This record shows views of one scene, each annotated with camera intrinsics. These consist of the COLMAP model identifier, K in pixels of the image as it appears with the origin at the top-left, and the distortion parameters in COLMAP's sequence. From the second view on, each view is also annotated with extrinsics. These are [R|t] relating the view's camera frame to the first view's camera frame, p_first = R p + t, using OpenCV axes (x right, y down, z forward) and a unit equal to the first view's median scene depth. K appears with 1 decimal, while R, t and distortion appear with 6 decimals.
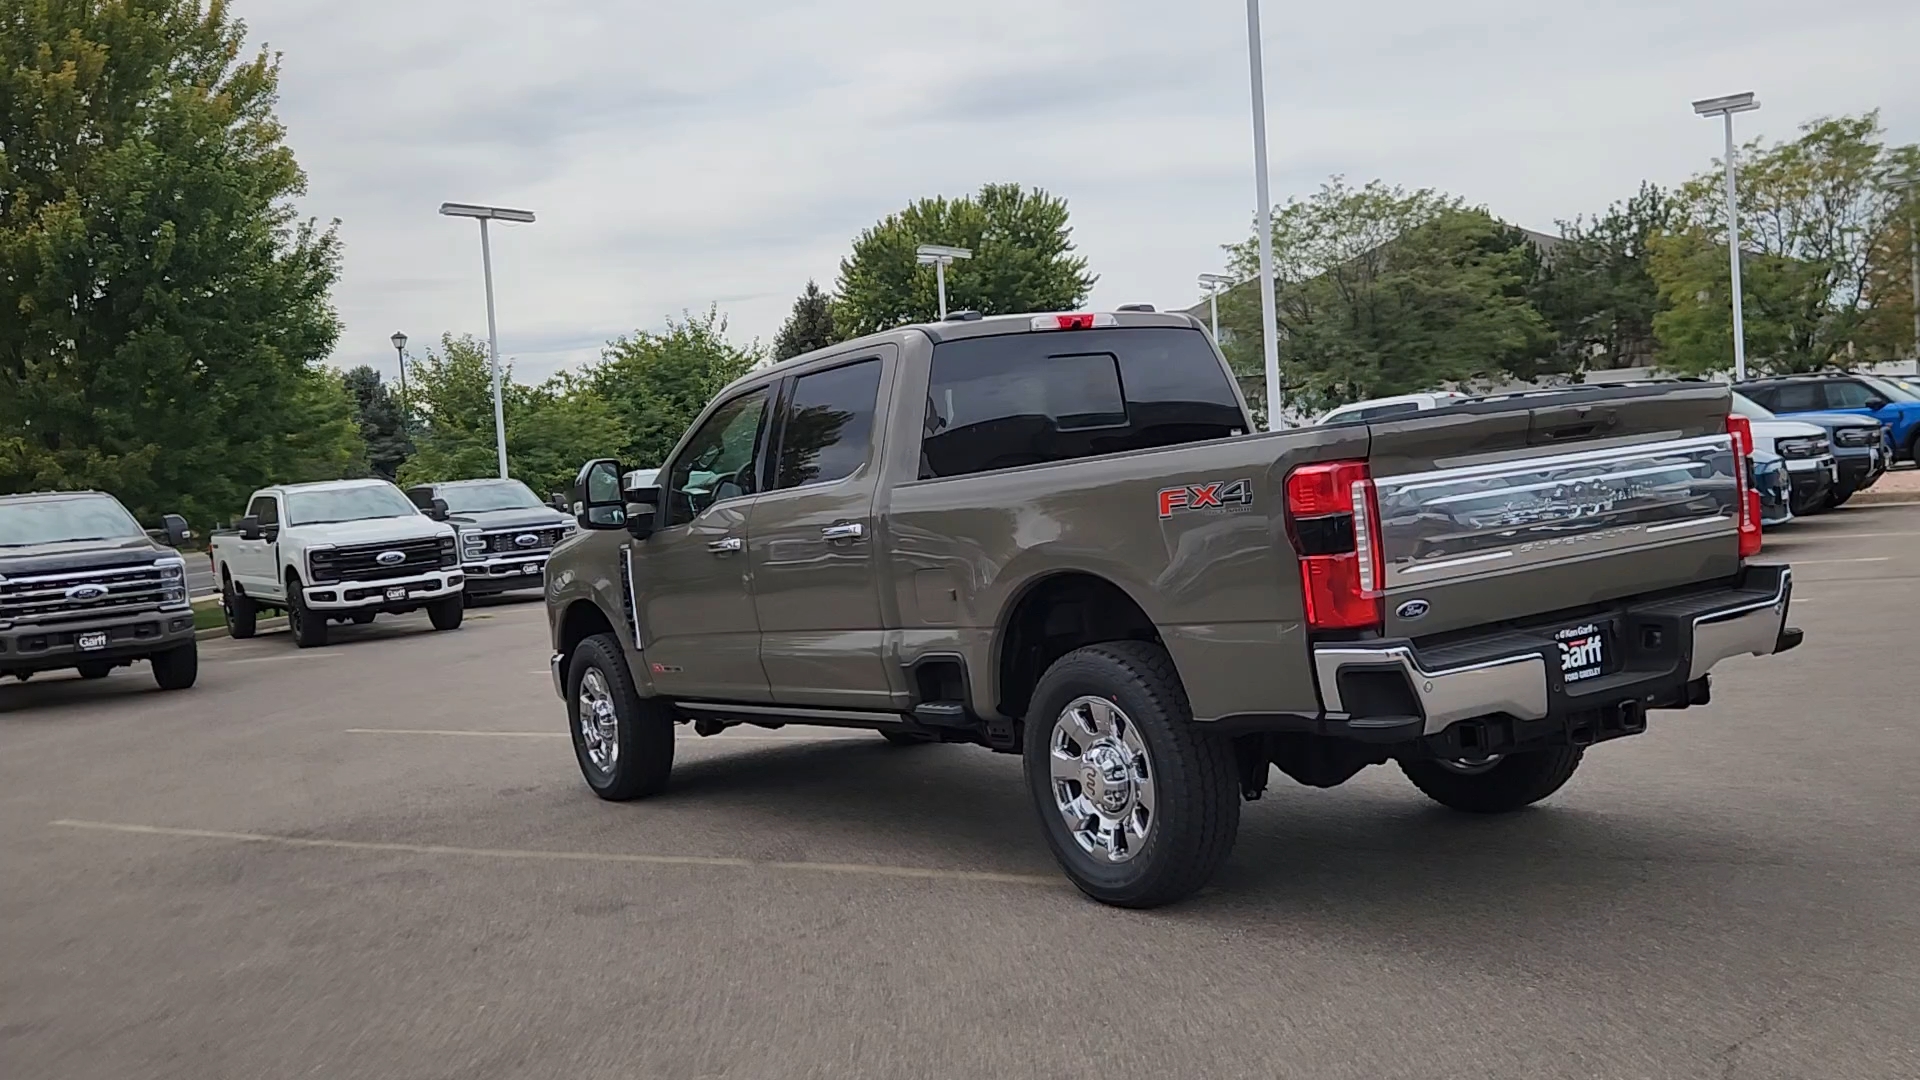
lens RADIAL K [[1858.6, 0, 949.5], [0, 1858.6, 536.5], [0, 0, 1]] dist [0.024306, 0.000000]
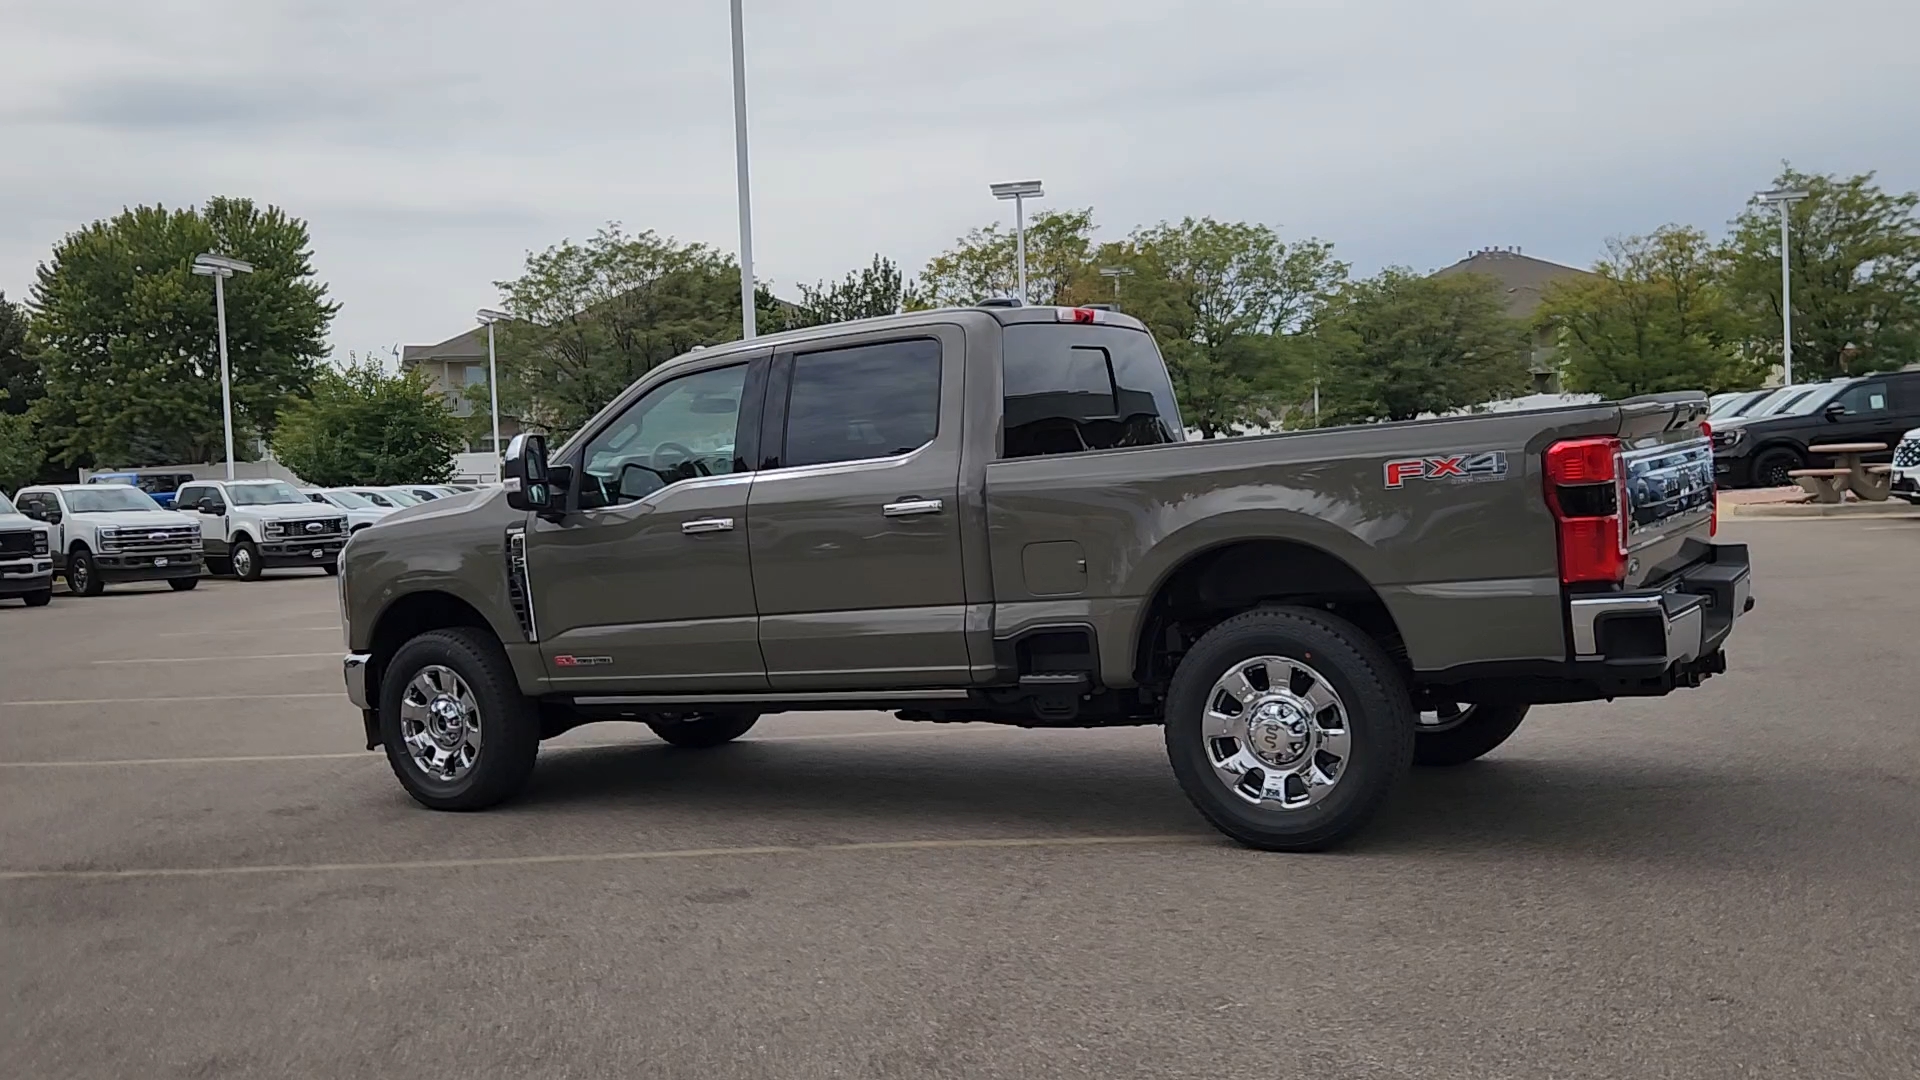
lens RADIAL K [[1858.6, 0, 952.3], [0, 1858.6, 544.4], [0, 0, 1]] dist [0.024306, 0.000000]
pose [[0.905209, 0.017047, 0.424625, -0.191488], [-0.007361, 0.999674, -0.024439, 0.017137], [-0.424903, 0.018997, 0.905039, 0.036203]]
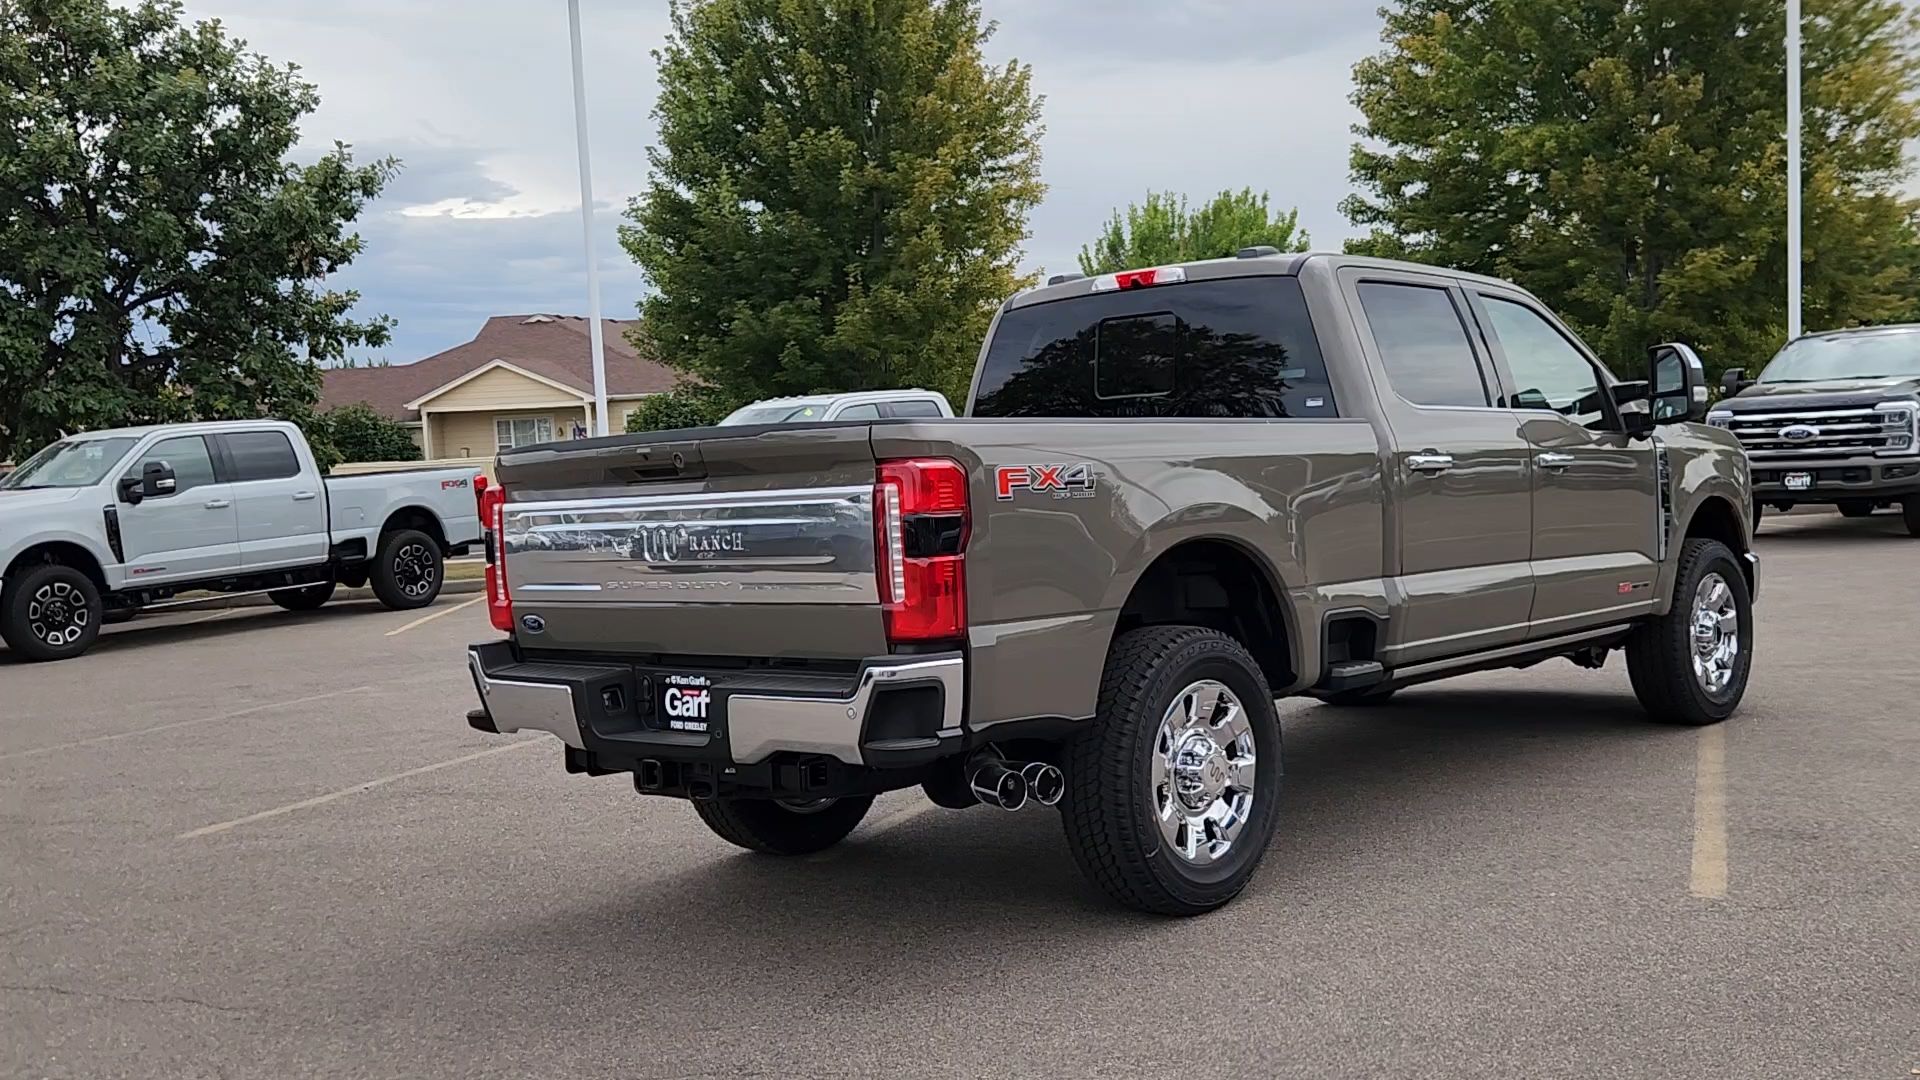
lens RADIAL K [[1858.6, 0, 943.8], [0, 1858.6, 549.0], [0, 0, 1]] dist [0.024306, 0.000000]
pose [[0.245390, 0.133078, -0.960247, 0.413772], [0.000108, 0.990529, 0.137302, -0.047577], [0.969424, -0.033796, 0.243052, 0.291437]]
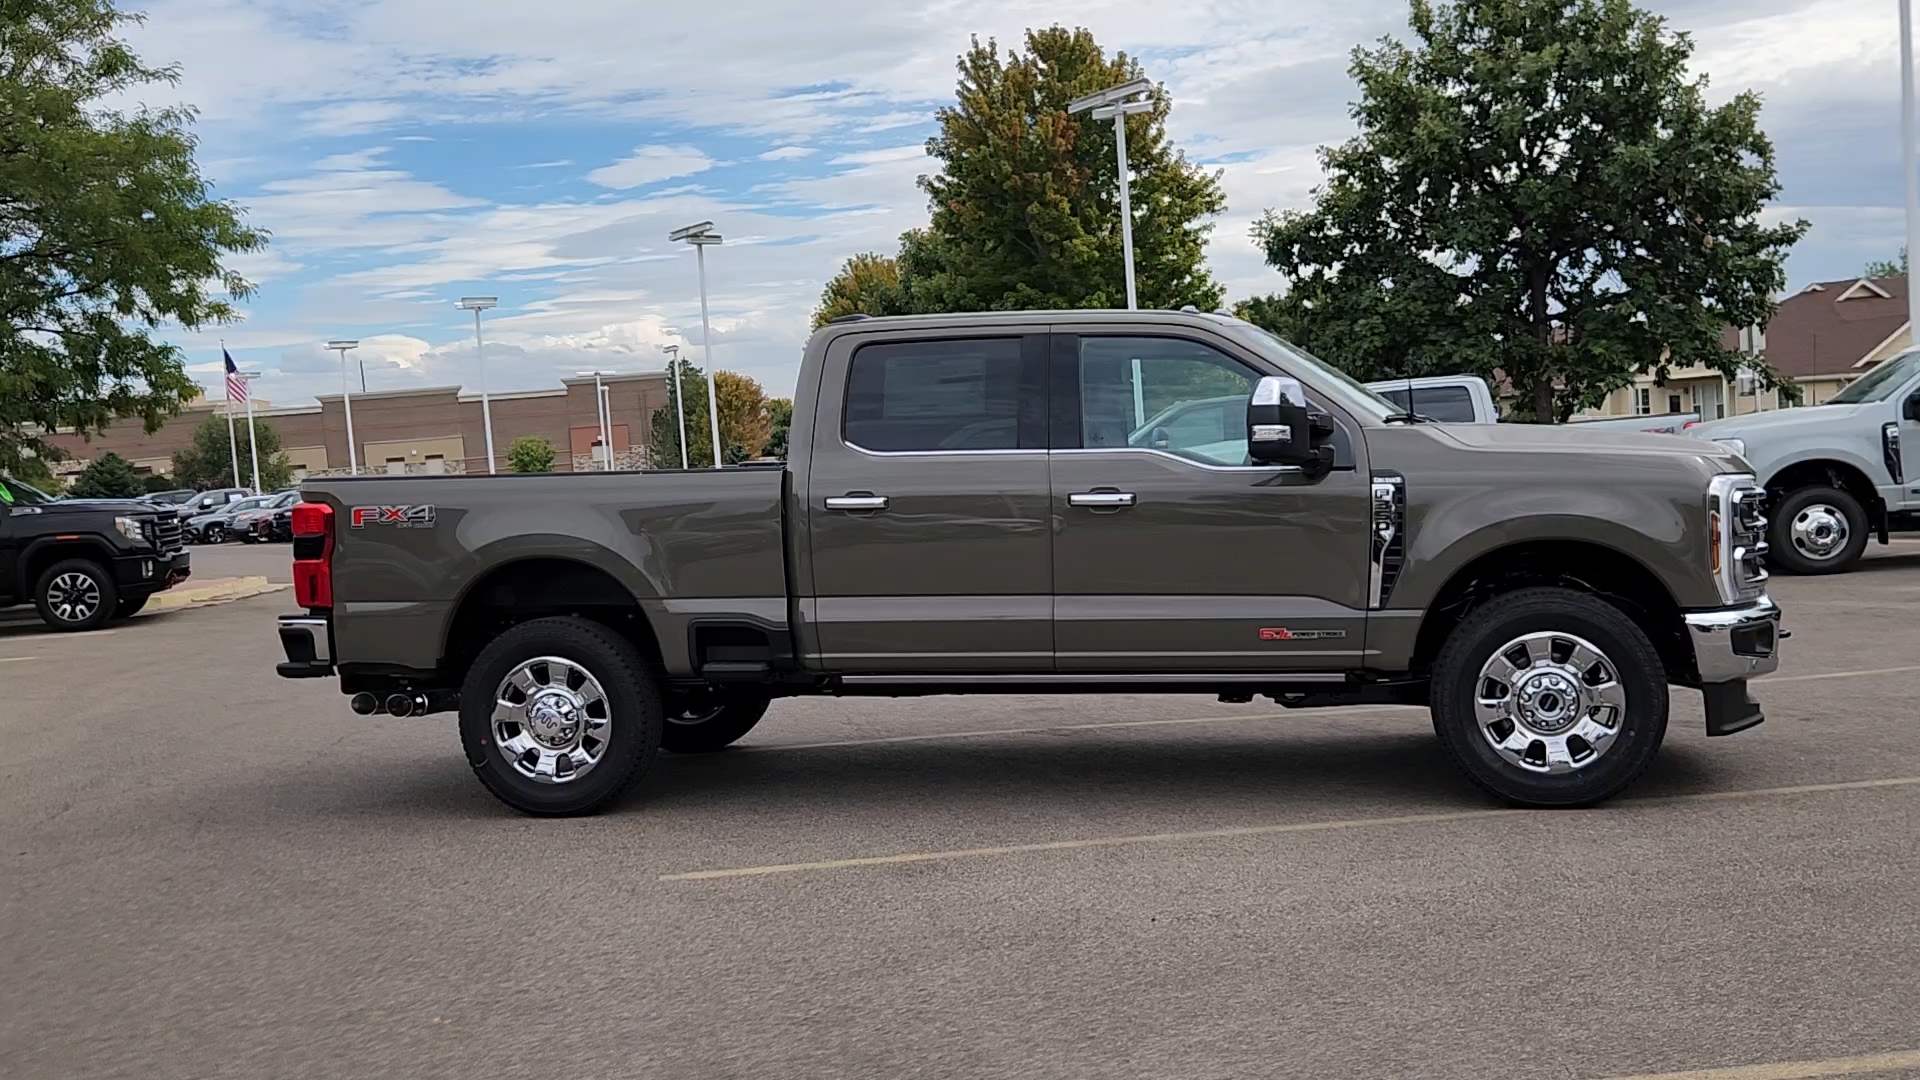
lens RADIAL K [[1858.6, 0, 942.1], [0, 1858.6, 555.8], [0, 0, 1]] dist [0.024306, 0.000000]
pose [[-0.700572, 0.167713, -0.693593, 0.366145], [0.097837, 0.985384, 0.139448, -0.060174], [0.706842, 0.029834, -0.706742, 0.805898]]
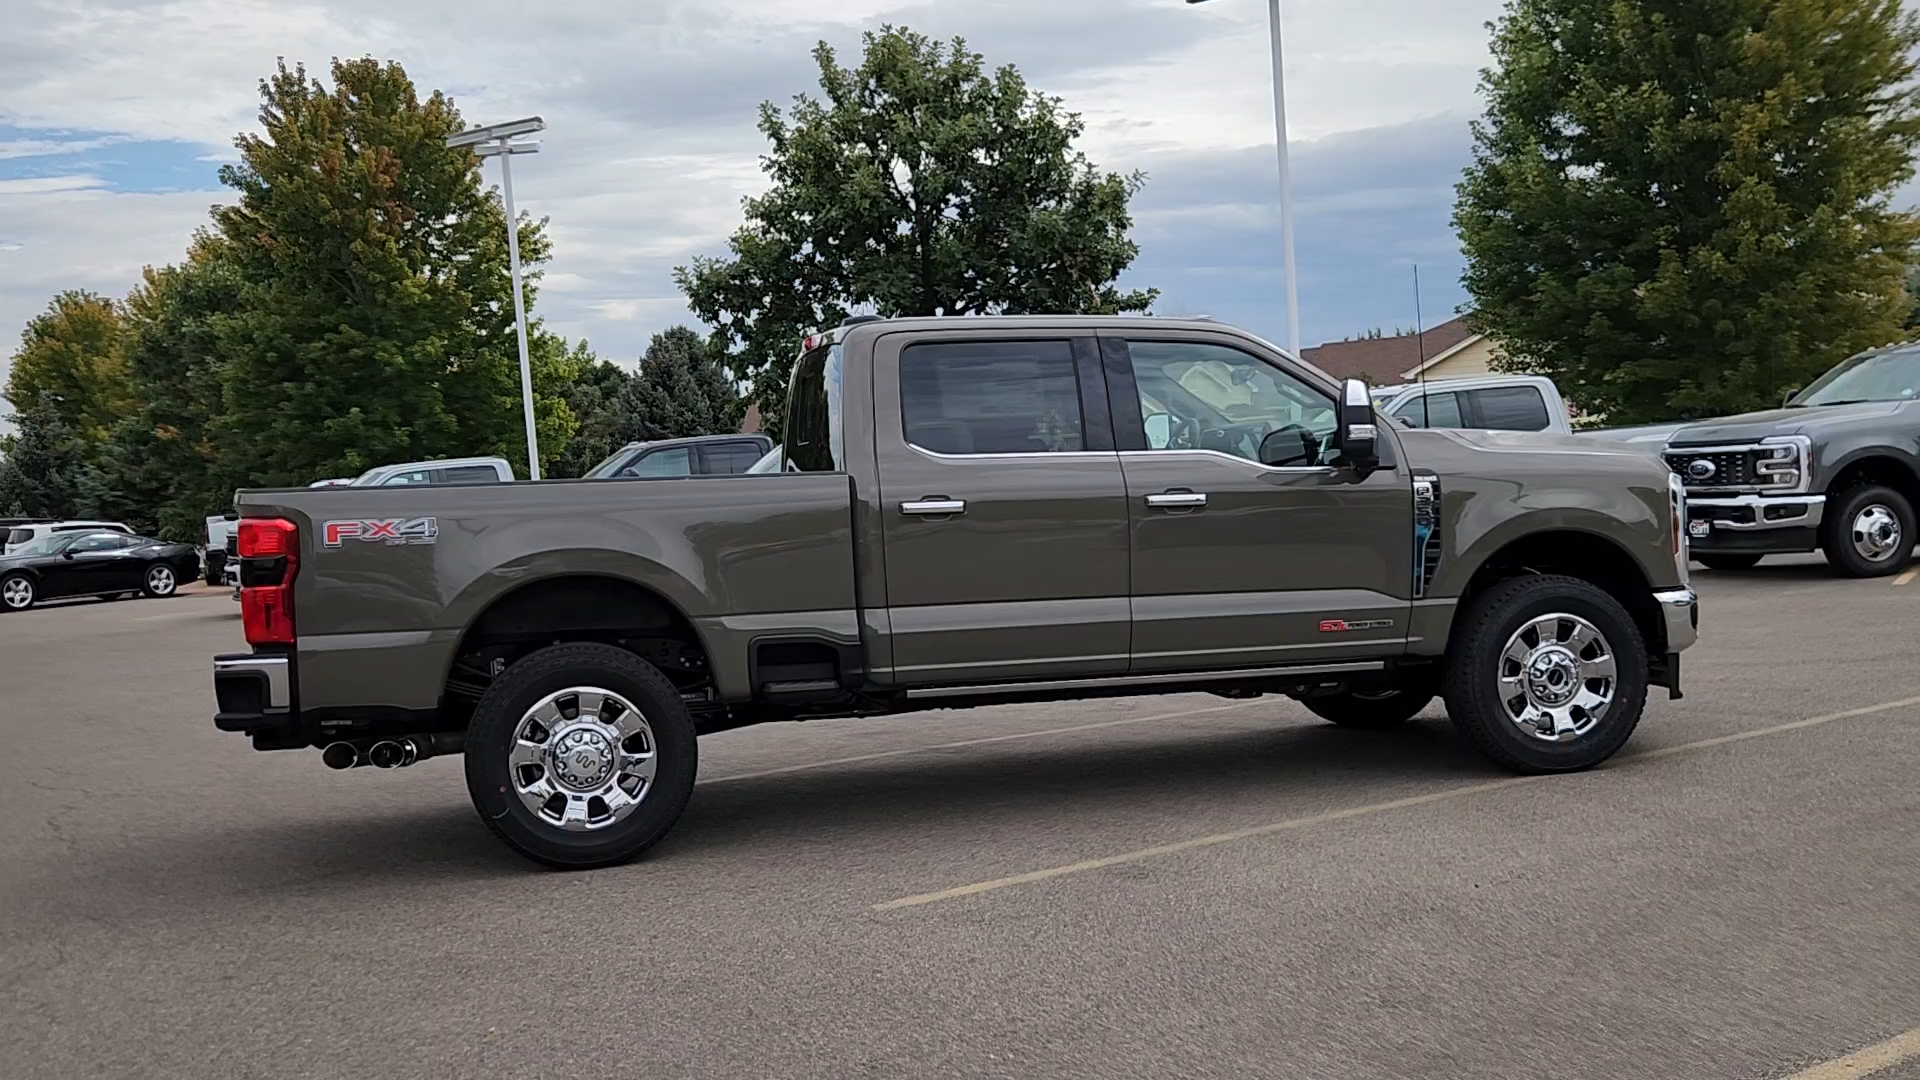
lens RADIAL K [[1858.6, 0, 945.6], [0, 1858.6, 548.9], [0, 0, 1]] dist [0.024306, 0.000000]
pose [[-0.345335, 0.153015, -0.925921, 0.463873], [0.064078, 0.988160, 0.139402, -0.062355], [0.936289, -0.011191, -0.351051, 0.630286]]
